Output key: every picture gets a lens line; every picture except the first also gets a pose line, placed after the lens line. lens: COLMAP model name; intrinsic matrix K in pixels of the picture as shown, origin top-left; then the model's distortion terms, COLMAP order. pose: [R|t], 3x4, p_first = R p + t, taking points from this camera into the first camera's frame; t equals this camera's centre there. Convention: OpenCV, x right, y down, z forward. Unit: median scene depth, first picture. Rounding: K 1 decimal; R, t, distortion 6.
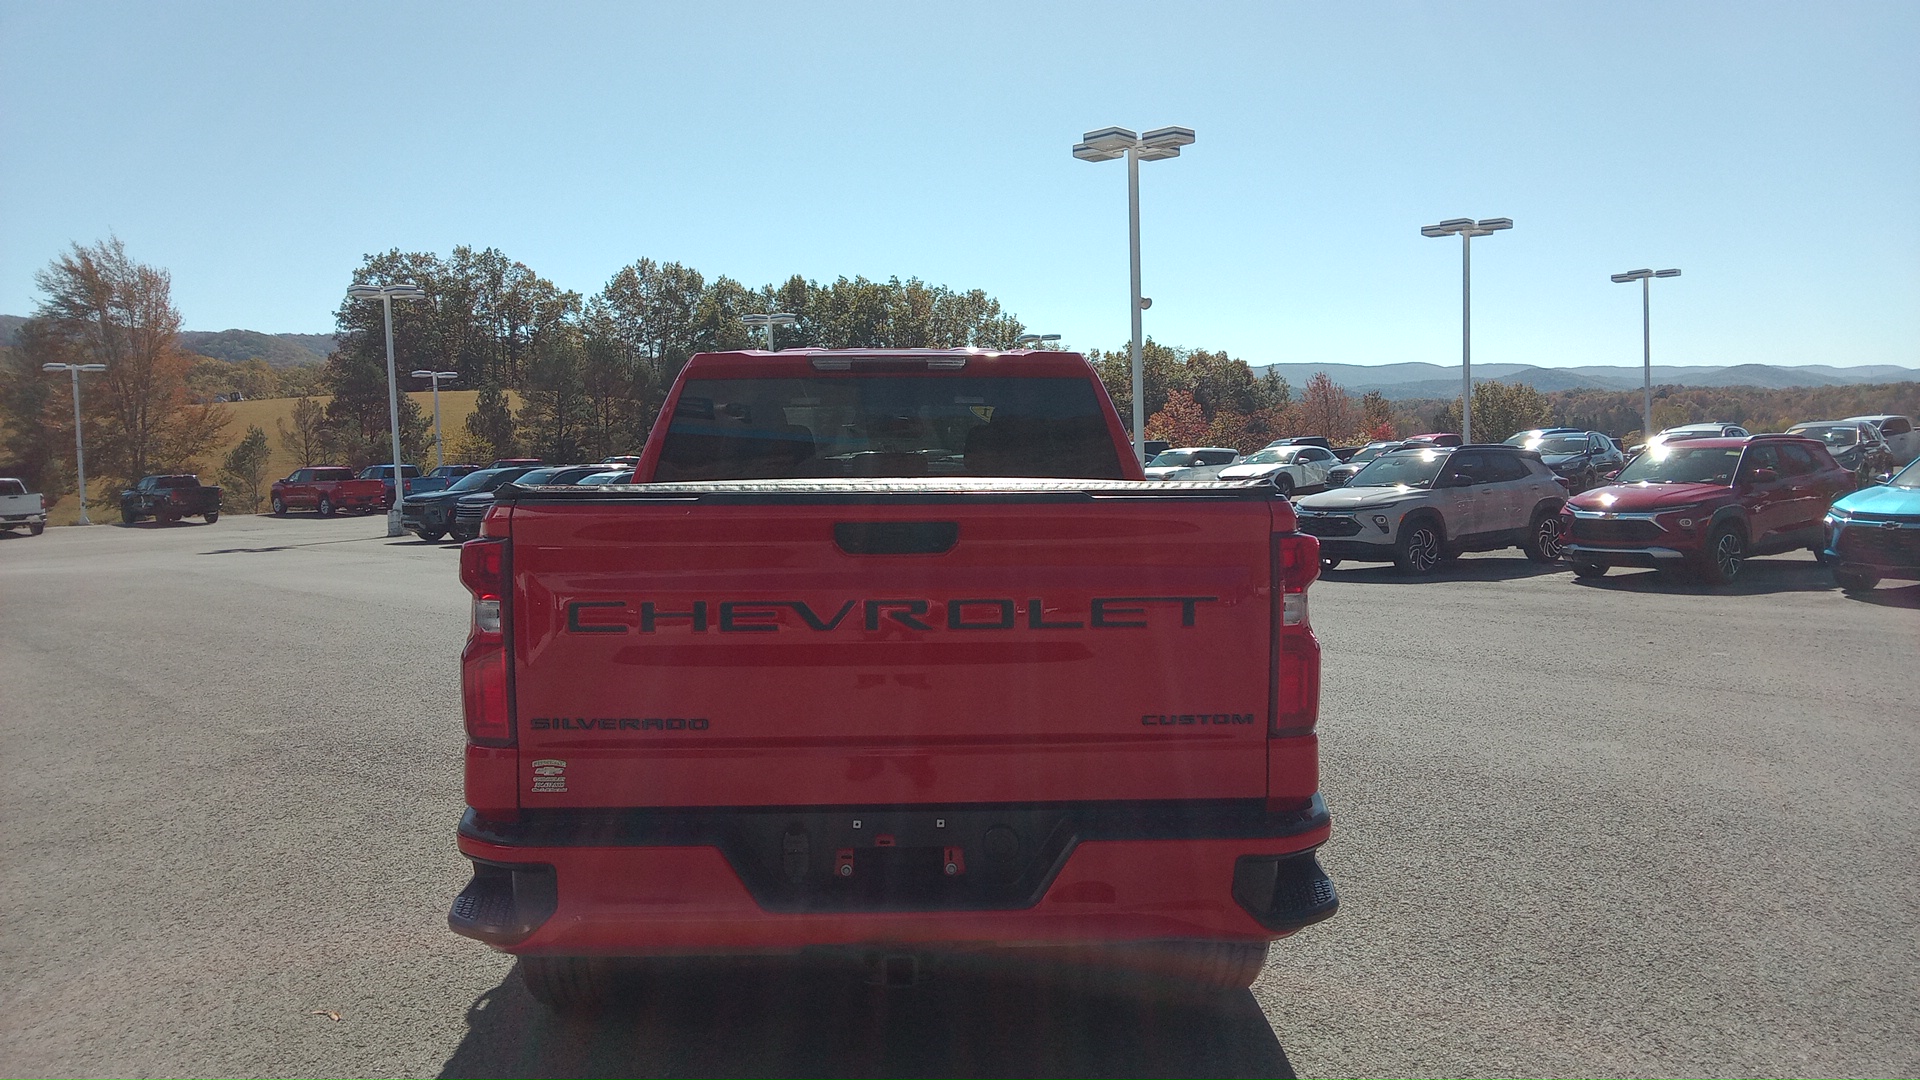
lens RADIAL K [[1372.9, 0, 947.0], [0, 1372.9, 539.4], [0, 0, 1]] dist [0.040667, -0.059670]
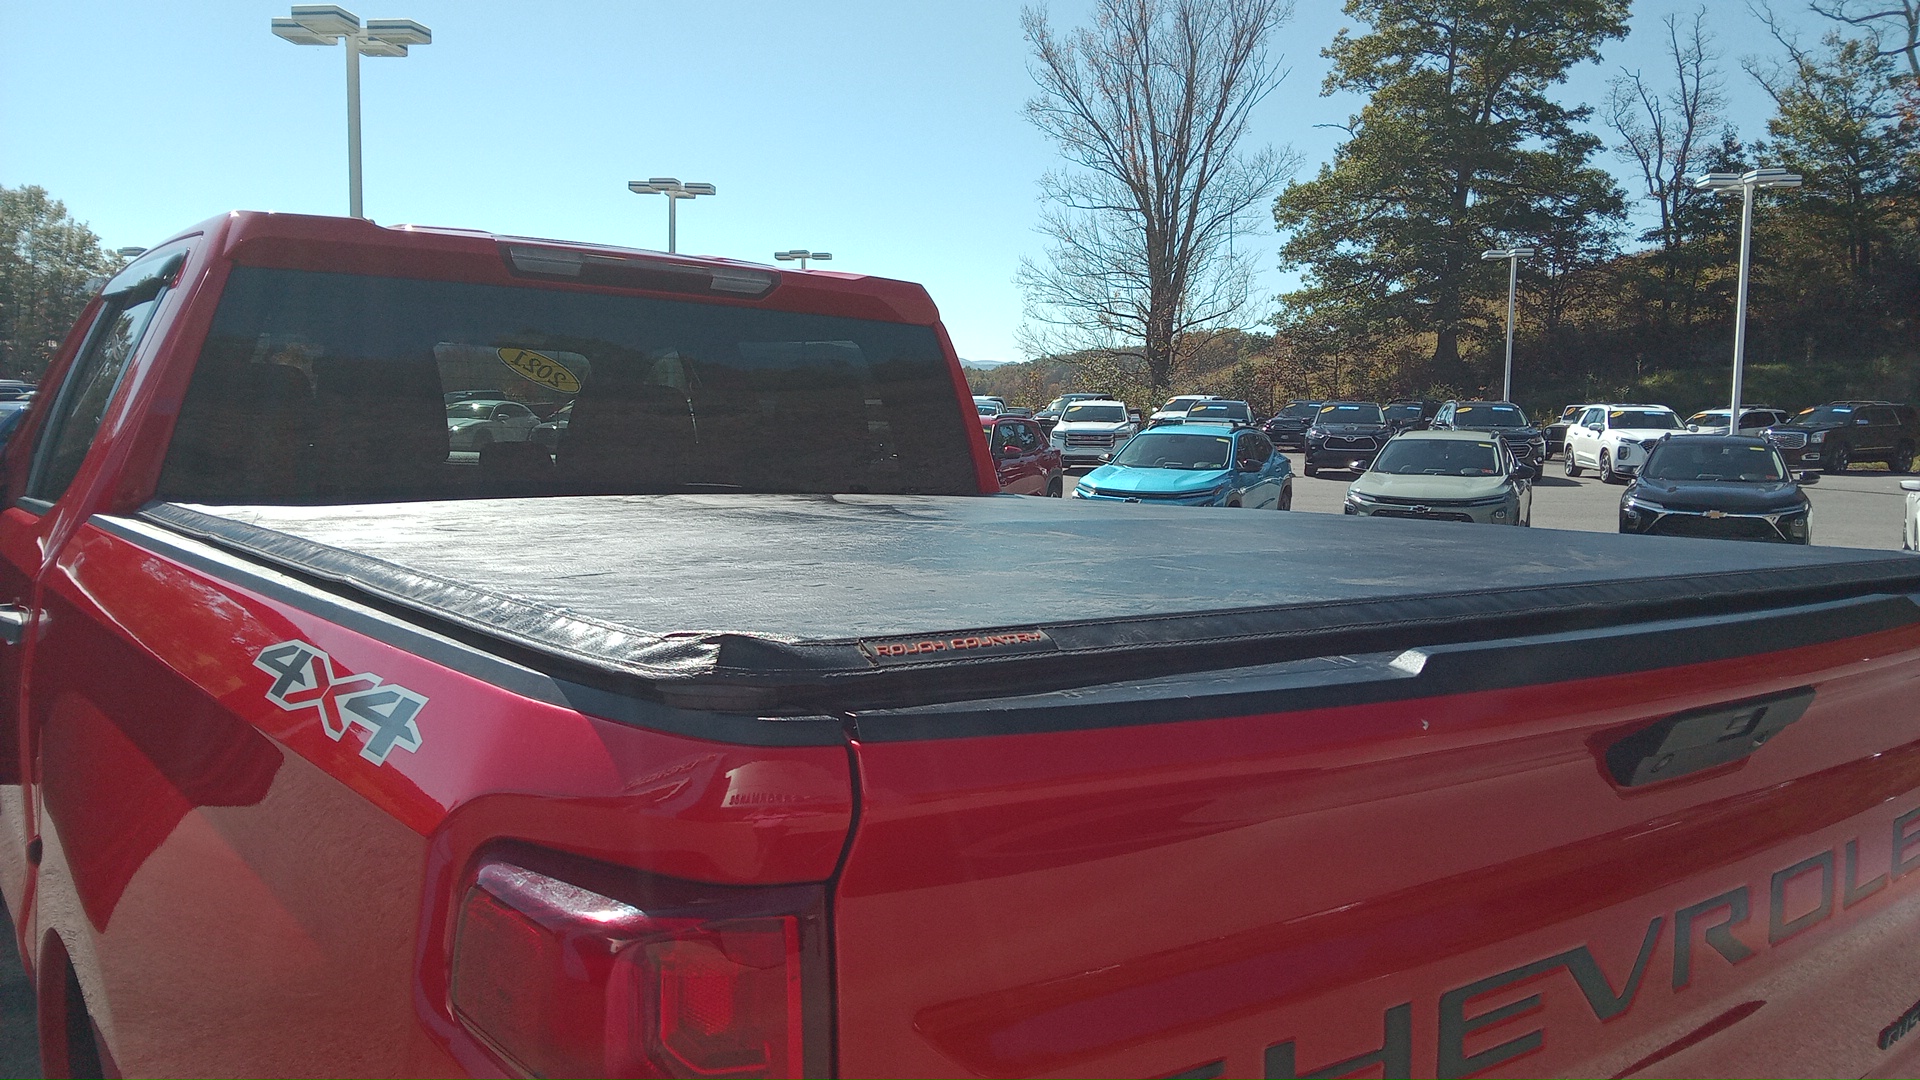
lens RADIAL K [[1372.9, 0, 927.5], [0, 1372.9, 540.3], [0, 0, 1]] dist [0.040667, -0.059670]
pose [[0.825706, -0.012494, 0.563962, -0.418397], [-0.007071, 0.999447, 0.032495, -0.066354], [-0.564056, -0.030819, 0.825161, 0.801942]]
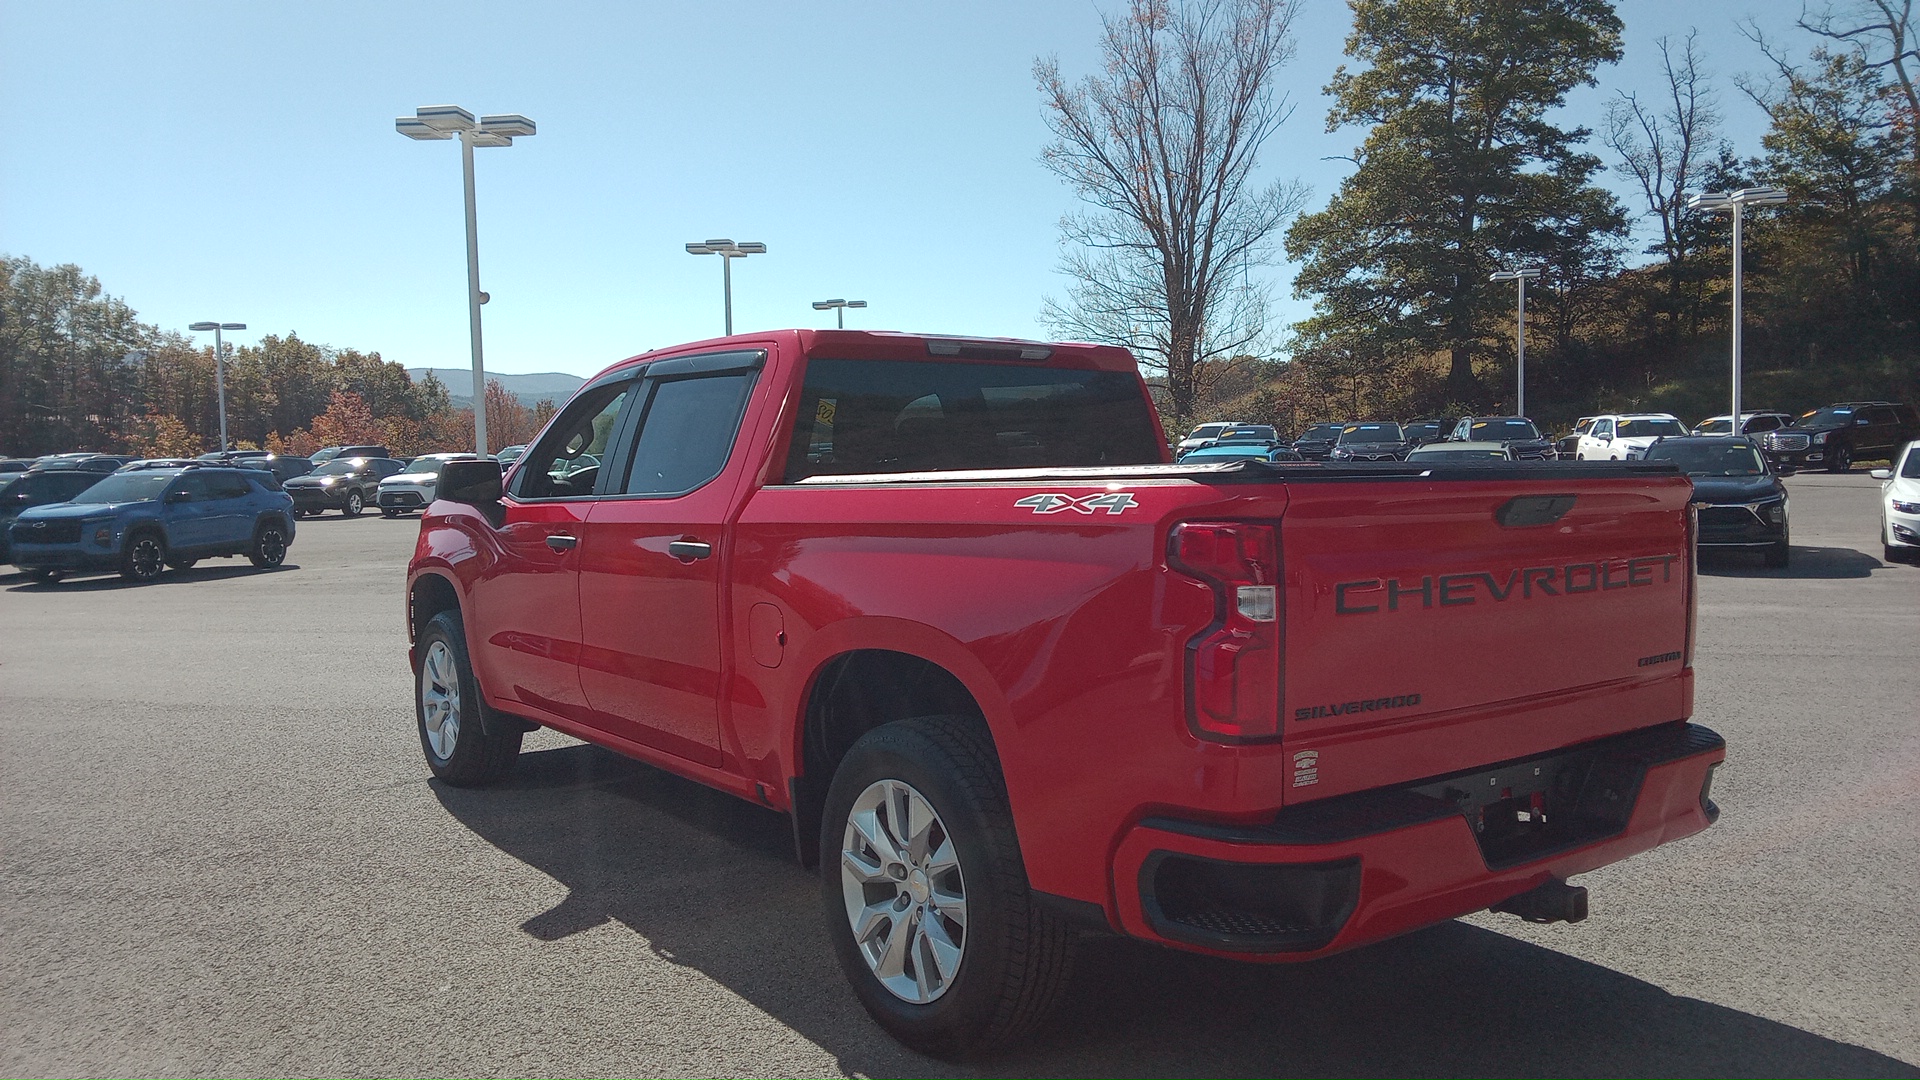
lens RADIAL K [[1372.9, 0, 937.3], [0, 1372.9, 539.1], [0, 0, 1]] dist [0.040667, -0.059670]
pose [[0.829987, -0.028356, 0.557061, -1.020299], [0.031896, 0.999486, 0.003354, 0.003009], [-0.556870, 0.014984, 0.830465, 0.352989]]
